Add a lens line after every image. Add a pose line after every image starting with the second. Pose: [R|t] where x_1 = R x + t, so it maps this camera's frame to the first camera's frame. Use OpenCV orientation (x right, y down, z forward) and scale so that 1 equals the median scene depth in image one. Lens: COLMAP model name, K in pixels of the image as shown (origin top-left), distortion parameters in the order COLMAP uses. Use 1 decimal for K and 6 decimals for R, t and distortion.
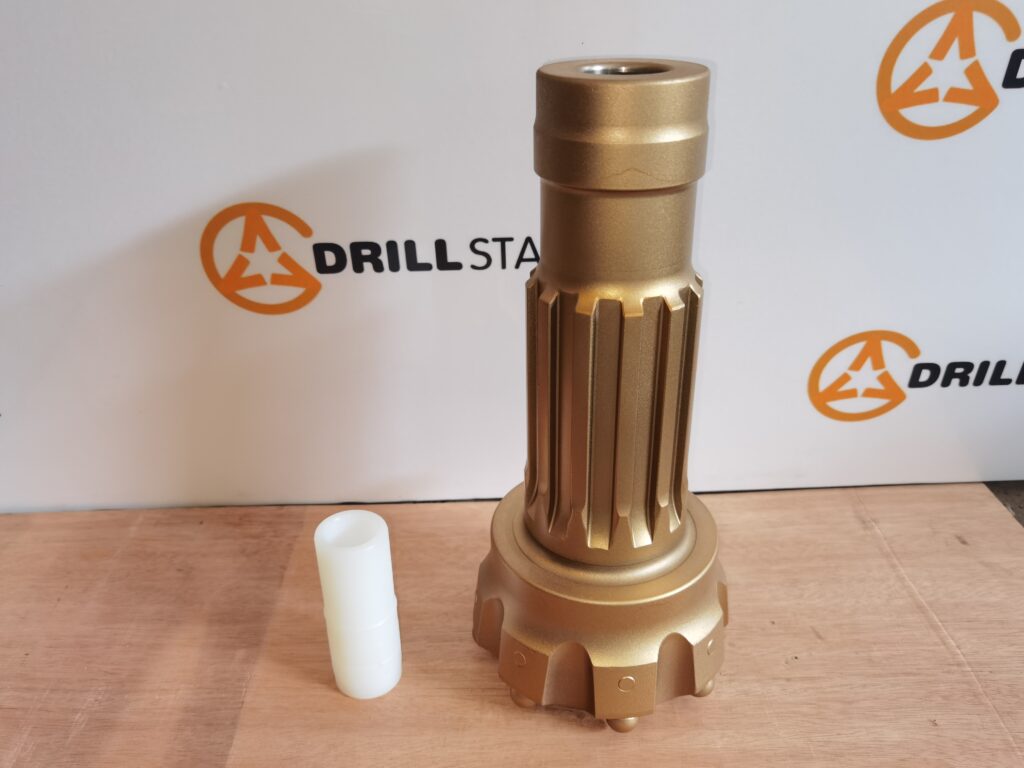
lens RADIAL K [[851.7, 0, 512.0], [0, 851.7, 384.0], [0, 0, 1]] dist [-0.000186, 0.006164]
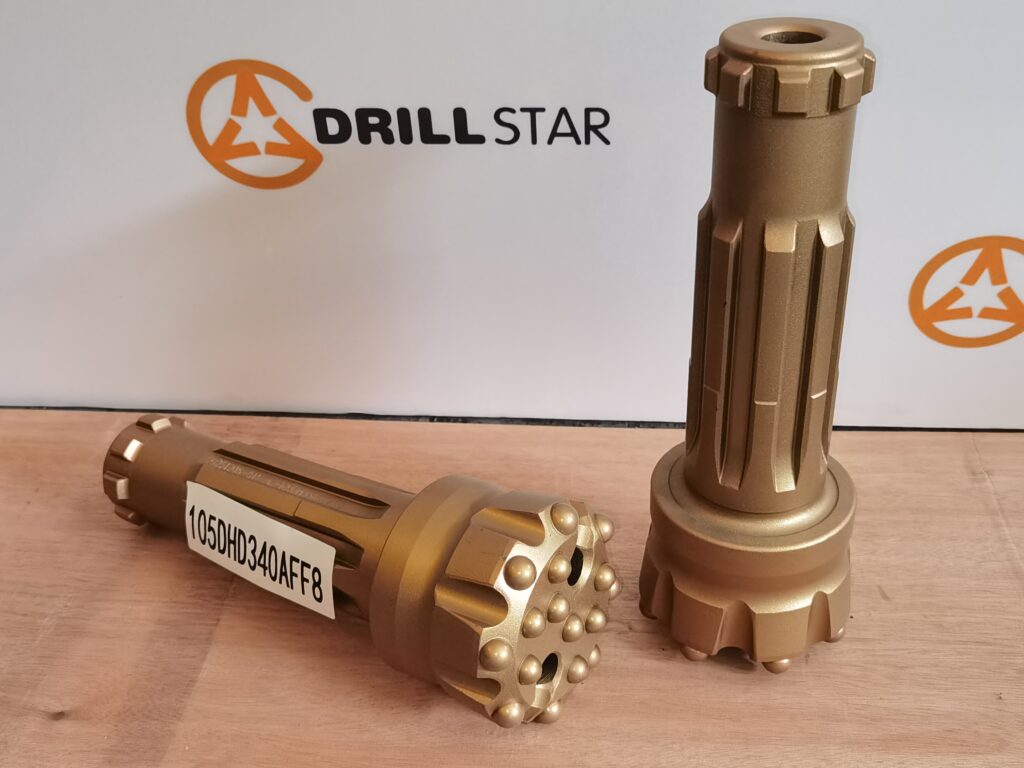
lens RADIAL K [[1195.9, 0, 512.0], [0, 1195.9, 384.0], [0, 0, 1]] dist [0.008815, 0.011434]
pose [[0.993157, 0.052034, -0.104557, 0.107478], [-0.044841, 0.996538, 0.070009, 0.020452], [0.107838, -0.064842, 0.992052, -0.203730]]
